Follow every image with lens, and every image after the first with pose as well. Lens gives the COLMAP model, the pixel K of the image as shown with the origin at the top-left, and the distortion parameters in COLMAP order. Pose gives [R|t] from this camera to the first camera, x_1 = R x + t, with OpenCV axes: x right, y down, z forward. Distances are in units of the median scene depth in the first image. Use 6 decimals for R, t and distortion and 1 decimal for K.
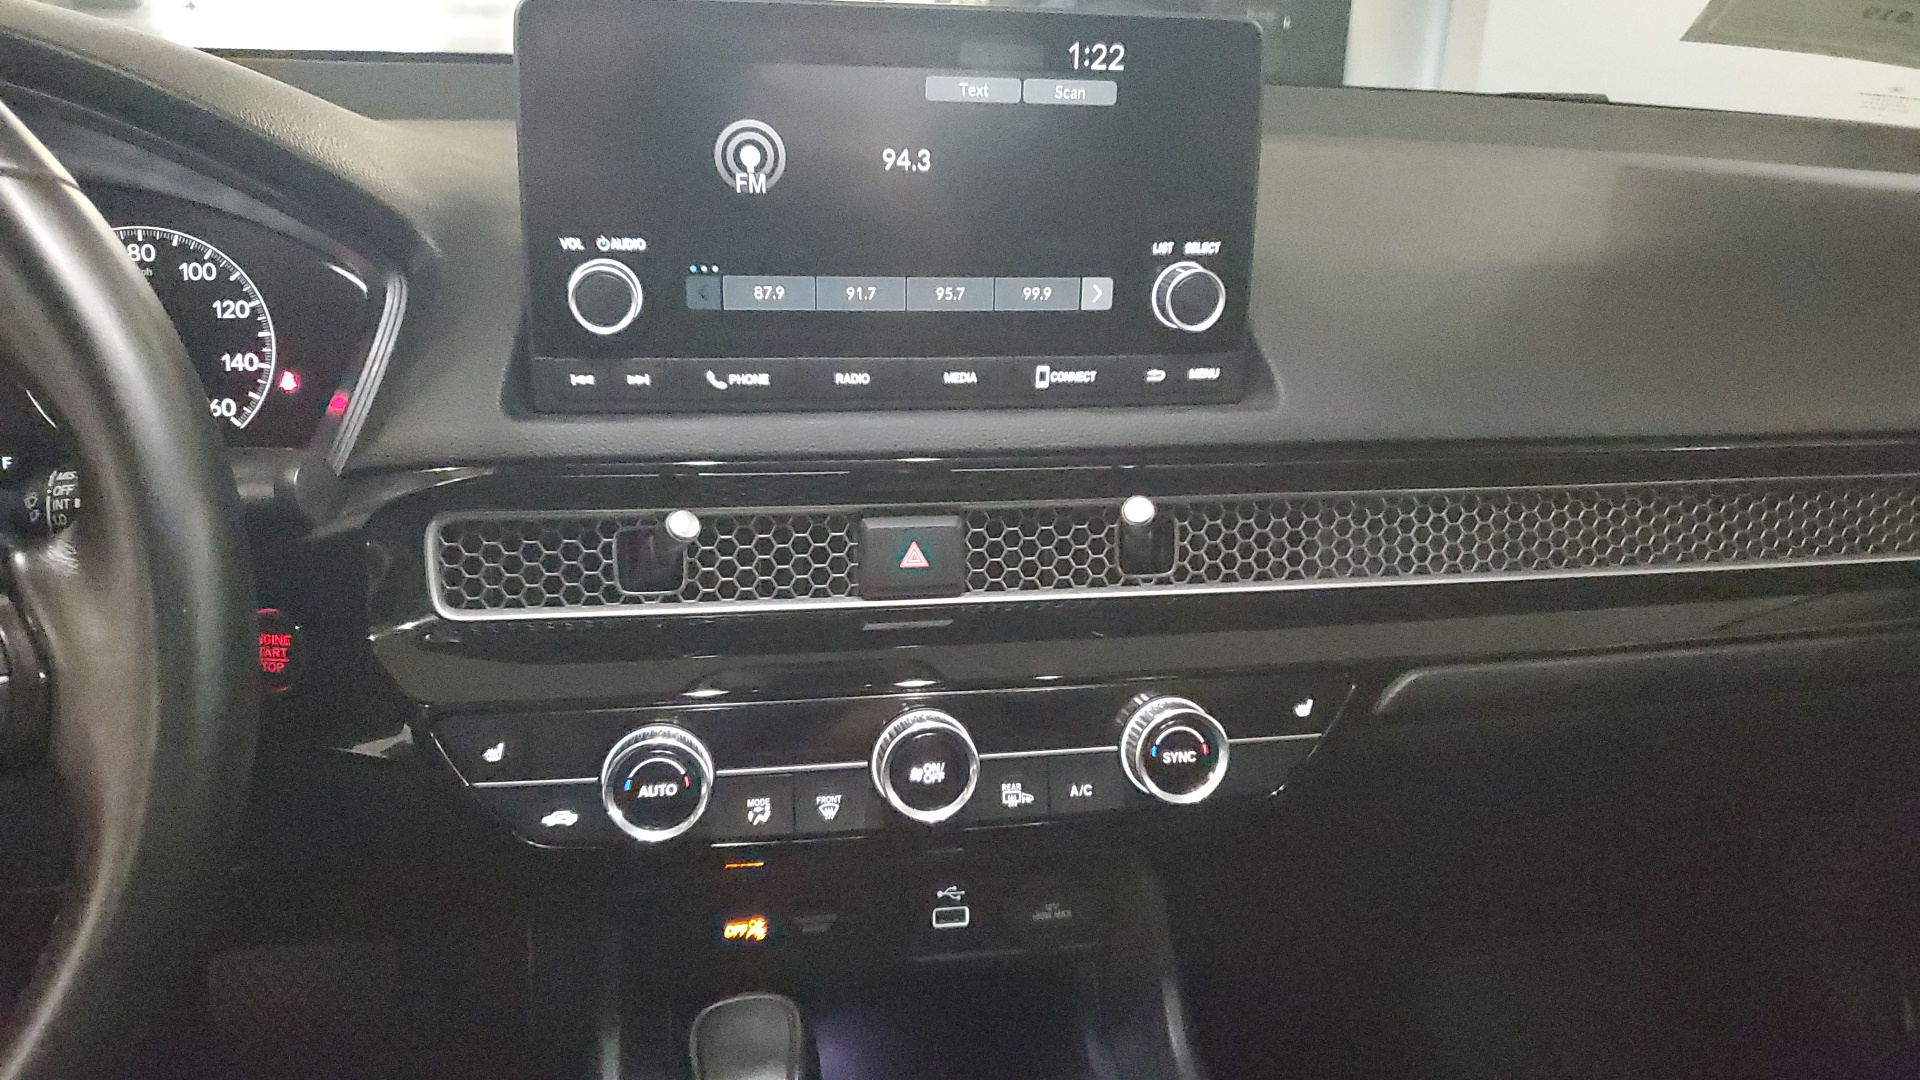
lens RADIAL K [[1503.7, 0, 1008.5], [0, 1503.7, 562.9], [0, 0, 1]] dist [0.073489, -0.106229]
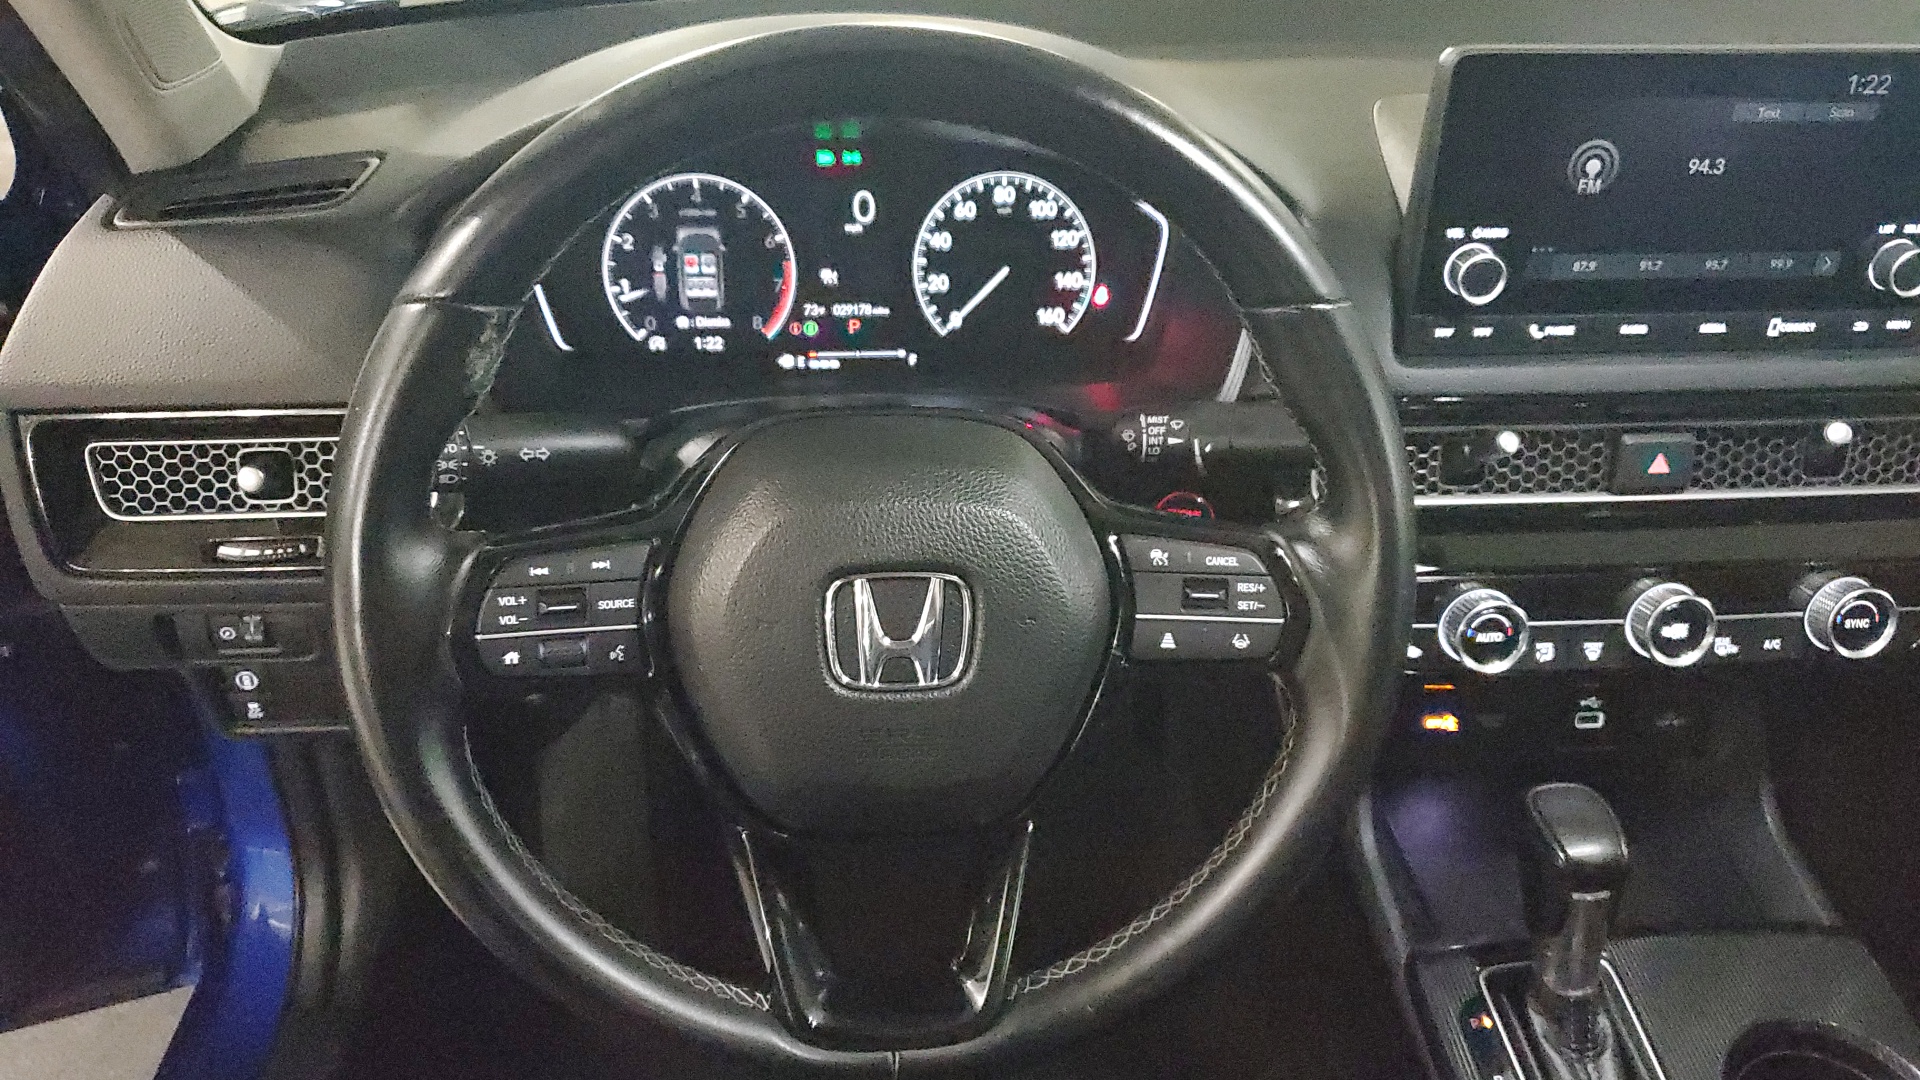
lens RADIAL K [[1590.9, 0, 983.3], [0, 1590.9, 549.5], [0, 0, 1]] dist [0.111185, -0.154009]
pose [[0.997244, 0.036371, -0.064661, -0.556005], [-0.025113, 0.985621, 0.167092, -0.151884], [0.069809, -0.165008, 0.983819, -0.436545]]
